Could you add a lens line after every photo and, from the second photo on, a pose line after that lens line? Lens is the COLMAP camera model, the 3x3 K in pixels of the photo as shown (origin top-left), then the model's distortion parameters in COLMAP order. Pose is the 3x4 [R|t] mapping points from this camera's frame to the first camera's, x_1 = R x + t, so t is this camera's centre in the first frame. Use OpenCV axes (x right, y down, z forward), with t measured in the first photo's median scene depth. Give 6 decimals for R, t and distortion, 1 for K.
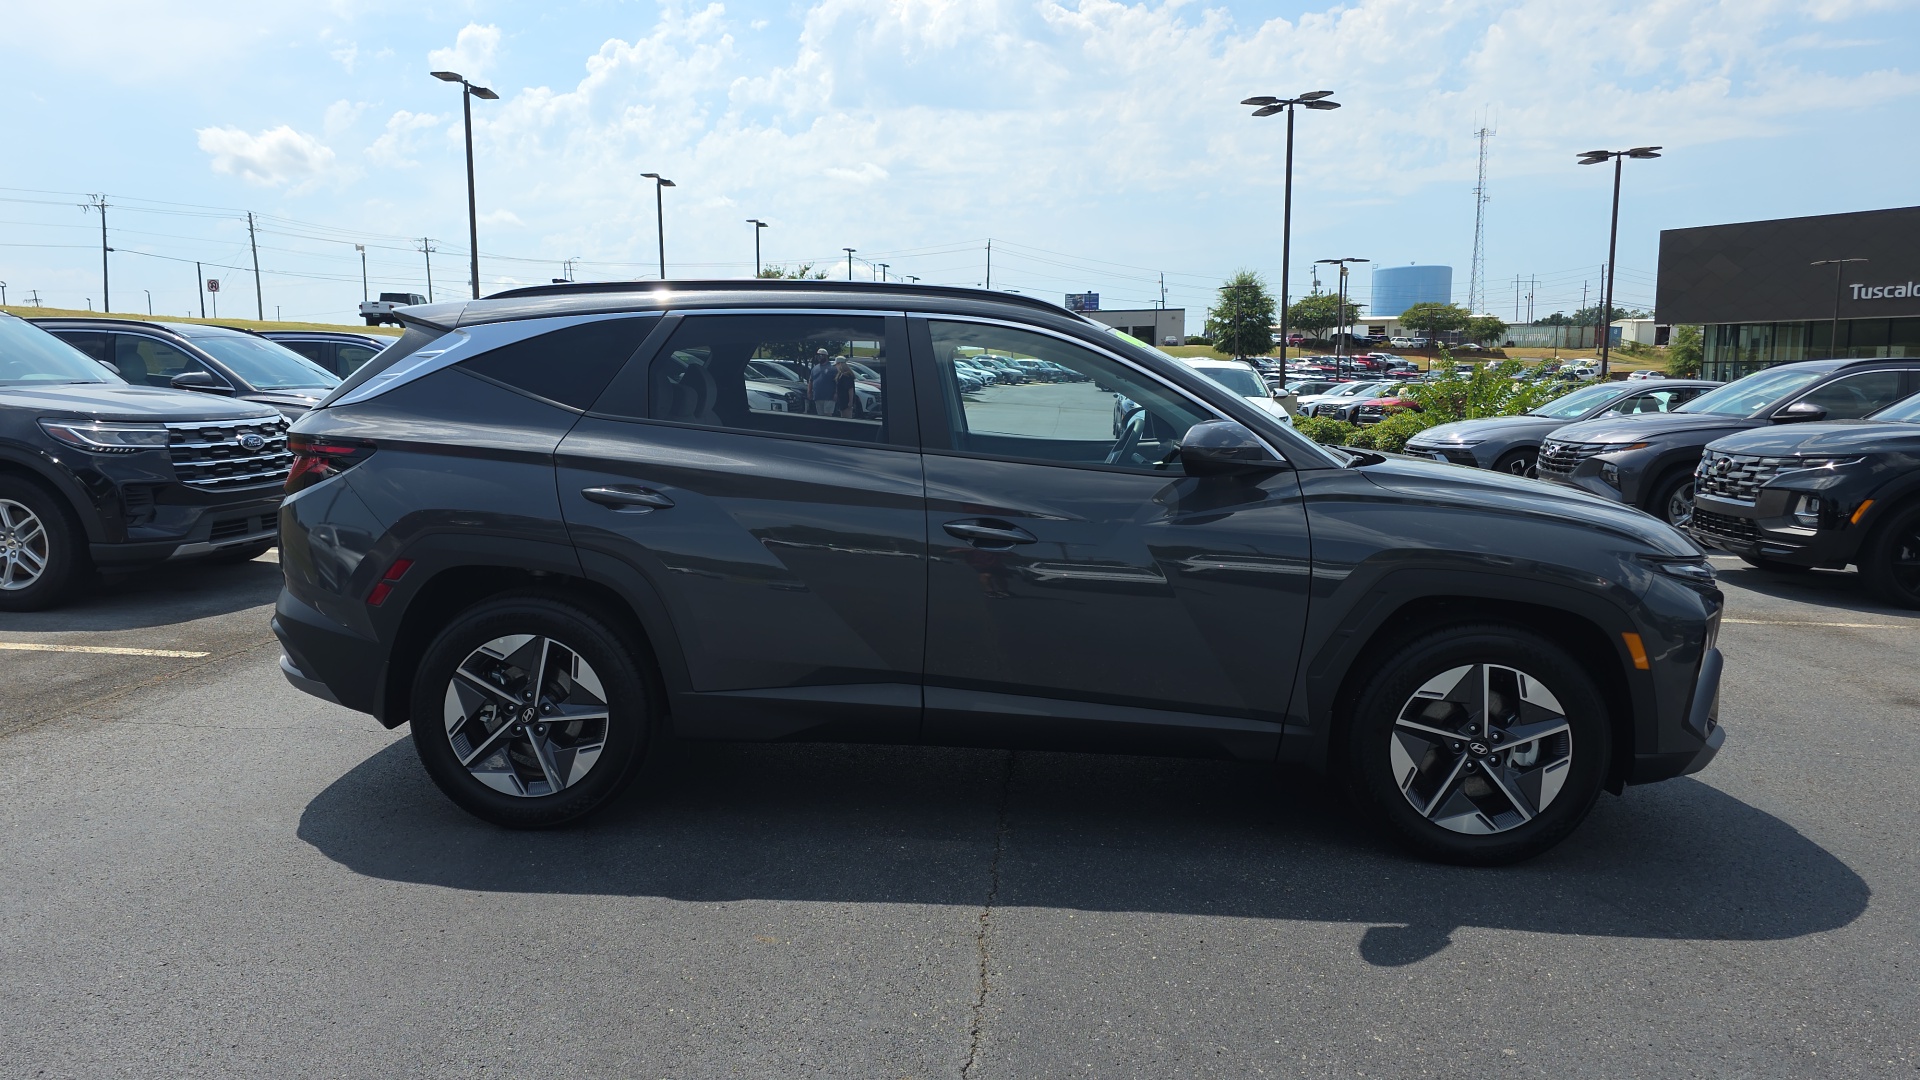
lens RADIAL K [[1294.3, 0, 887.3], [0, 1294.3, 550.0], [0, 0, 1]] dist [0.042583, -0.039552]
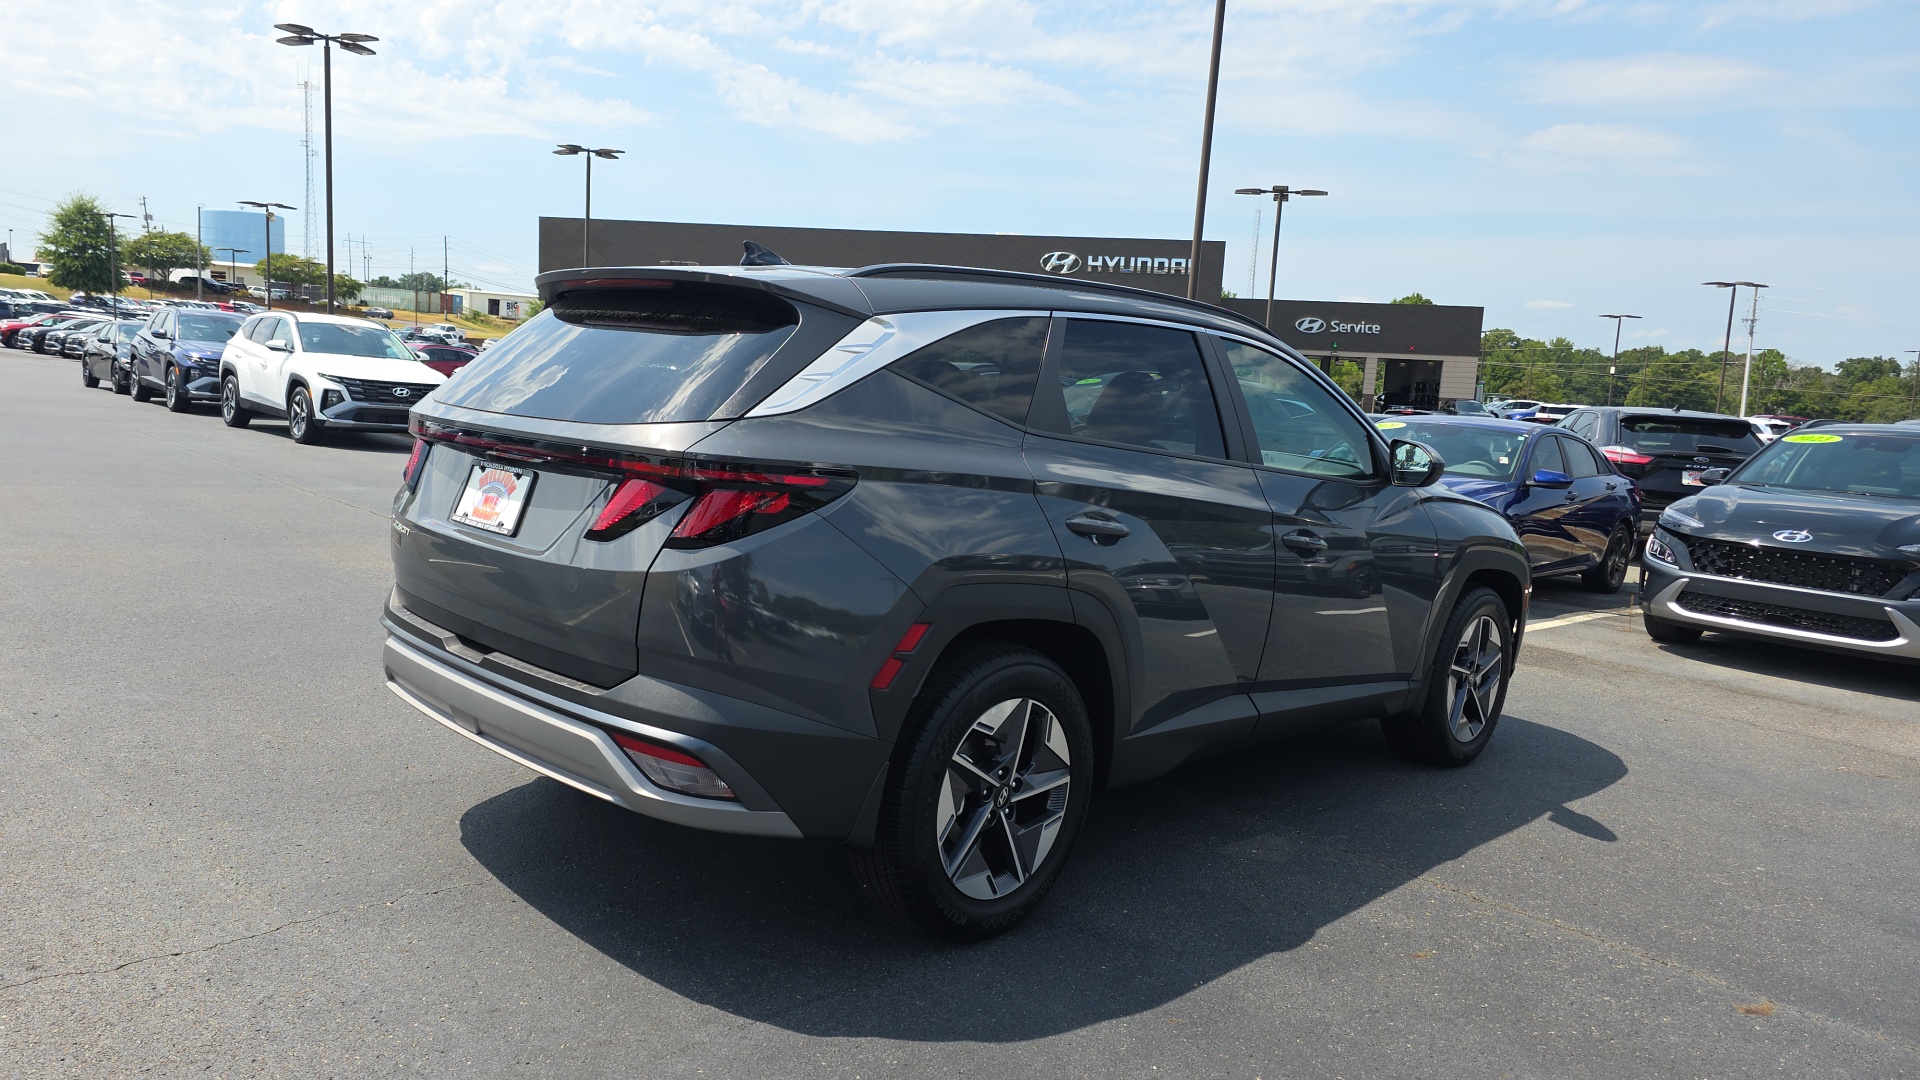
lens RADIAL K [[1299.2, 0, 875.4], [0, 1299.2, 540.3], [0, 0, 1]] dist [0.041840, -0.040965]
pose [[0.672662, -0.056771, 0.737769, -0.920289], [0.036744, 0.998385, 0.043325, -0.071905], [-0.739037, -0.002035, 0.673662, 0.506121]]
